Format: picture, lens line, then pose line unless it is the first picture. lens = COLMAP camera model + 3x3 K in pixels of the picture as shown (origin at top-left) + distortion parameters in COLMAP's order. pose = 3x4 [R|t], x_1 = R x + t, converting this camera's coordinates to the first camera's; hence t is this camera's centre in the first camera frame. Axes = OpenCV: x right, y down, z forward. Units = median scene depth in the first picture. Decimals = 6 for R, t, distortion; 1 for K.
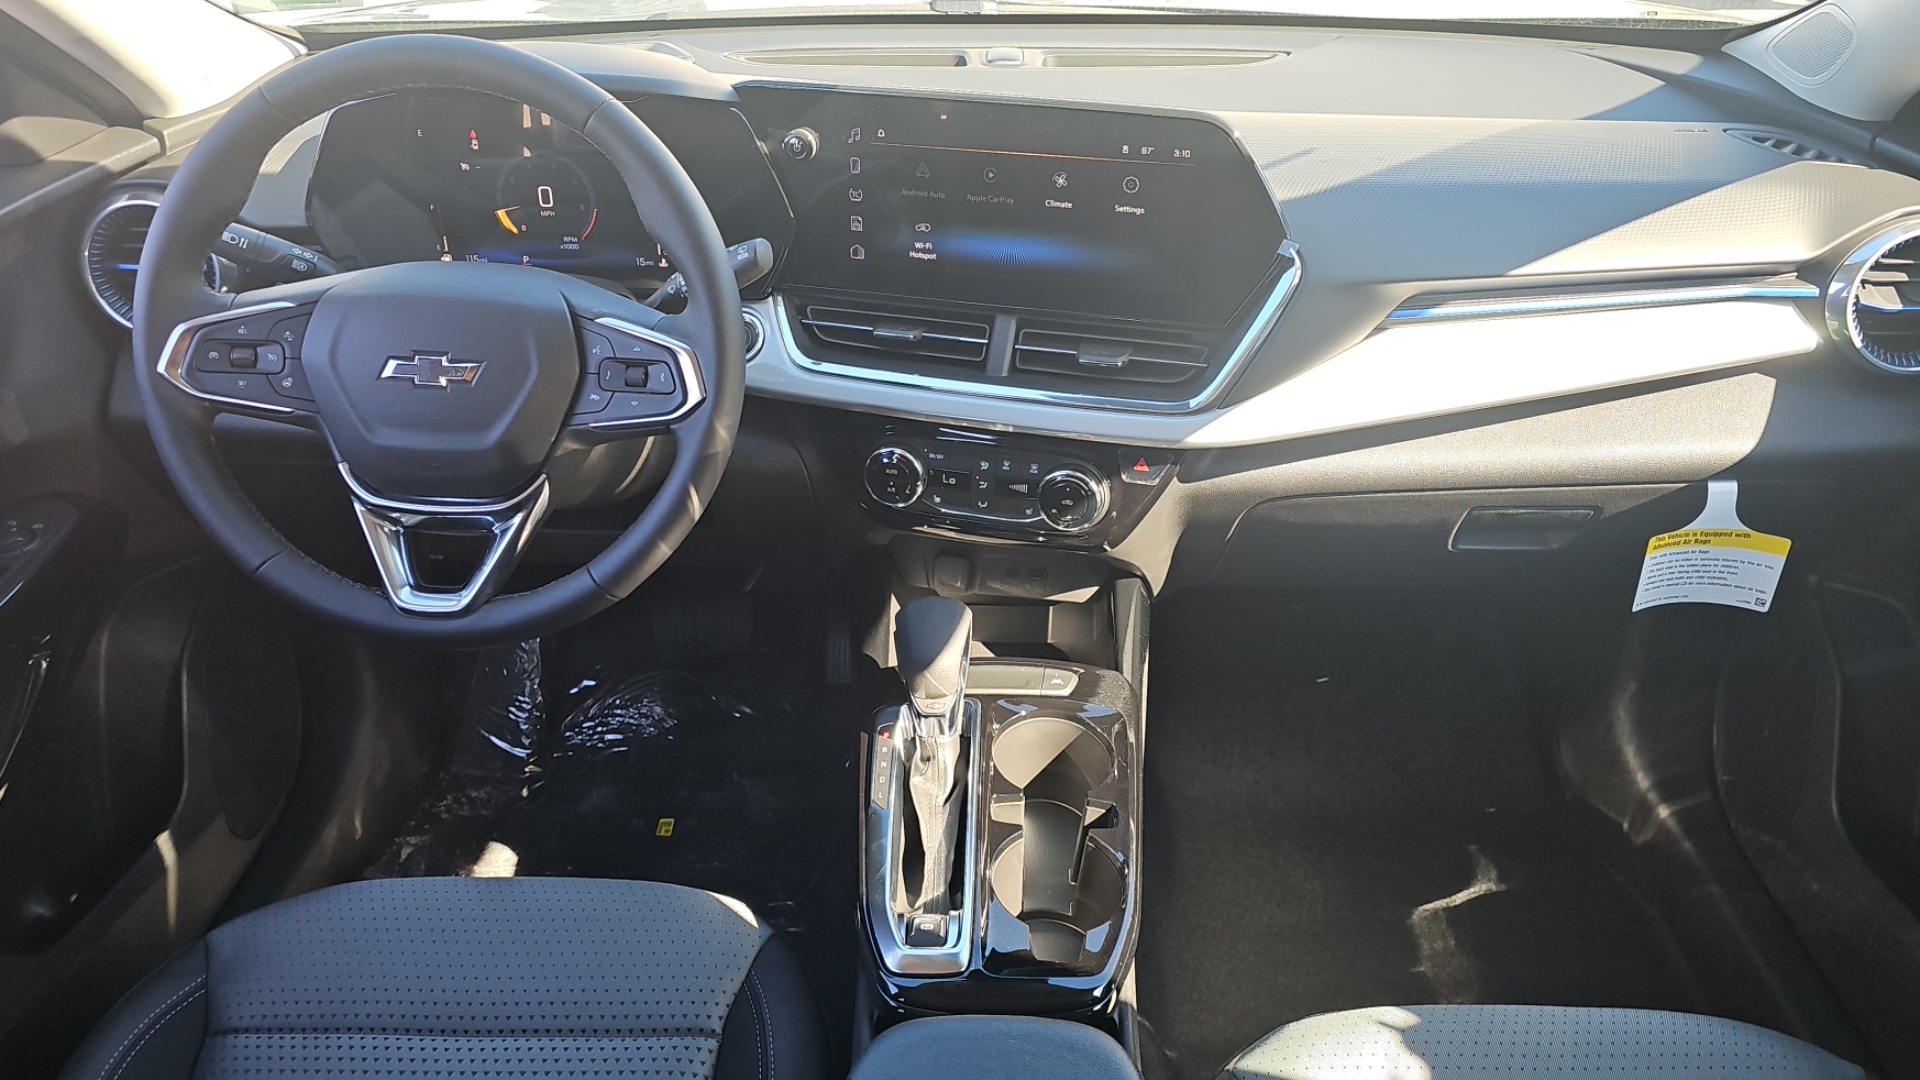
lens RADIAL K [[1415.1, 0, 976.0], [0, 1415.1, 533.4], [0, 0, 1]] dist [0.055513, -0.066305]
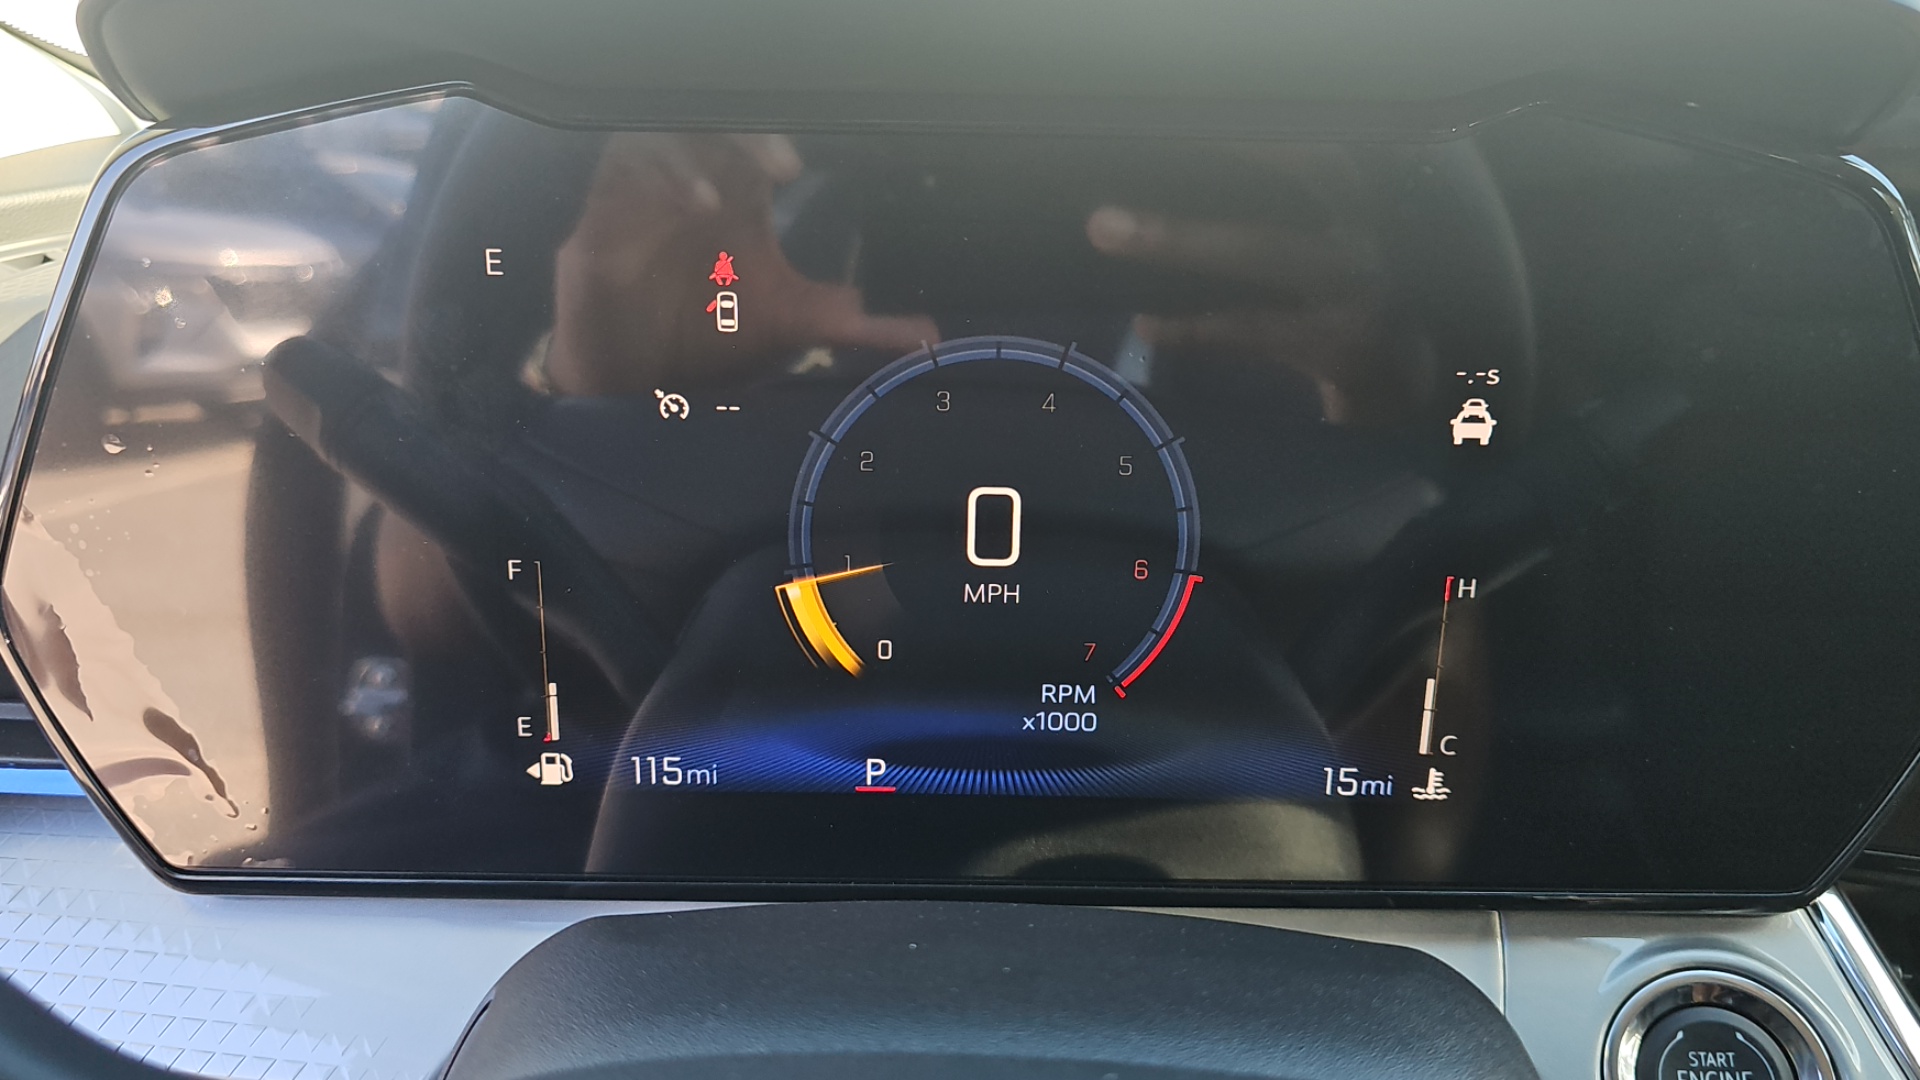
lens RADIAL K [[1415.1, 0, 980.8], [0, 1415.1, 532.8], [0, 0, 1]] dist [0.055513, -0.066305]
pose [[0.999579, 0.005305, 0.028536, -0.337556], [0.000269, 0.981423, -0.191857, -0.205535], [-0.029024, 0.191783, 0.981008, 0.830417]]
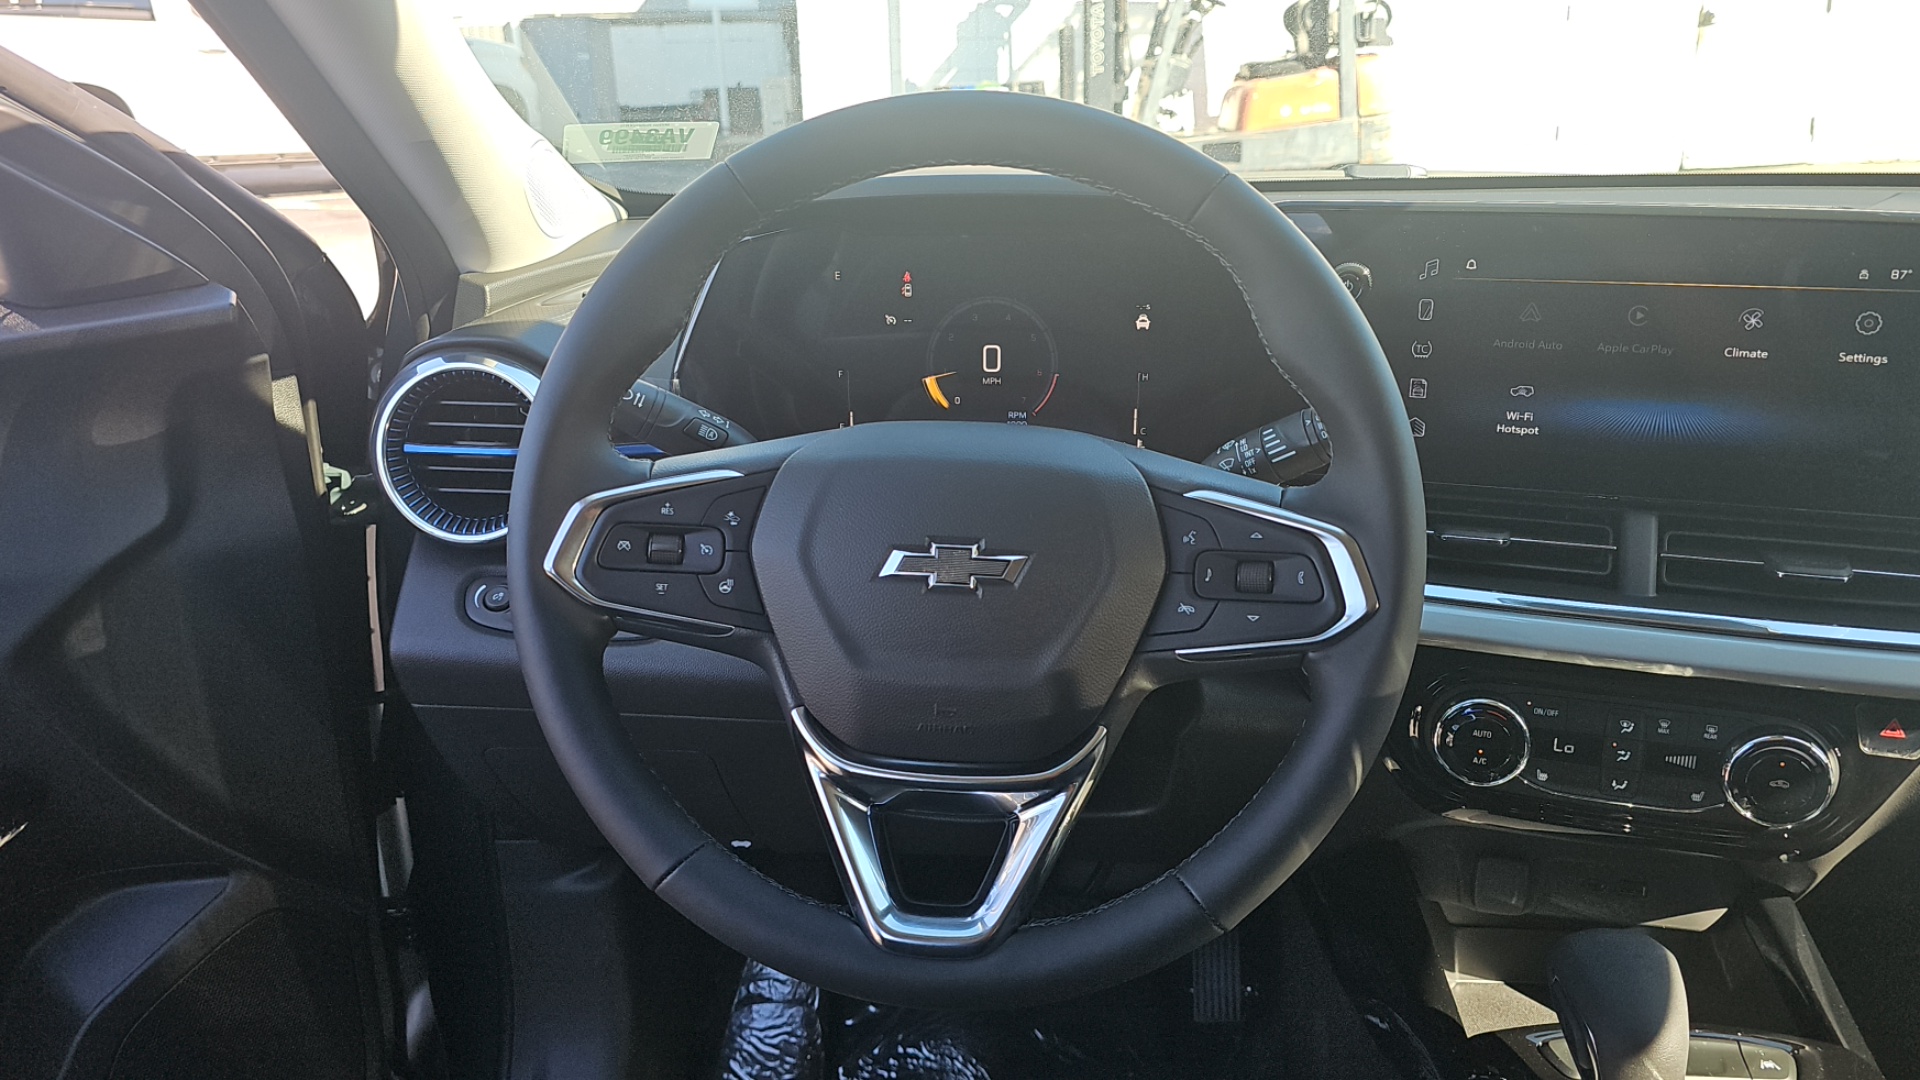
lens RADIAL K [[1415.1, 0, 964.8], [0, 1415.1, 501.9], [0, 0, 1]] dist [0.055513, -0.066305]
pose [[0.999218, 0.001245, -0.039525, -0.311144], [-0.009790, 0.976177, -0.216753, -0.001345], [0.038313, 0.216970, 0.975426, 0.314719]]
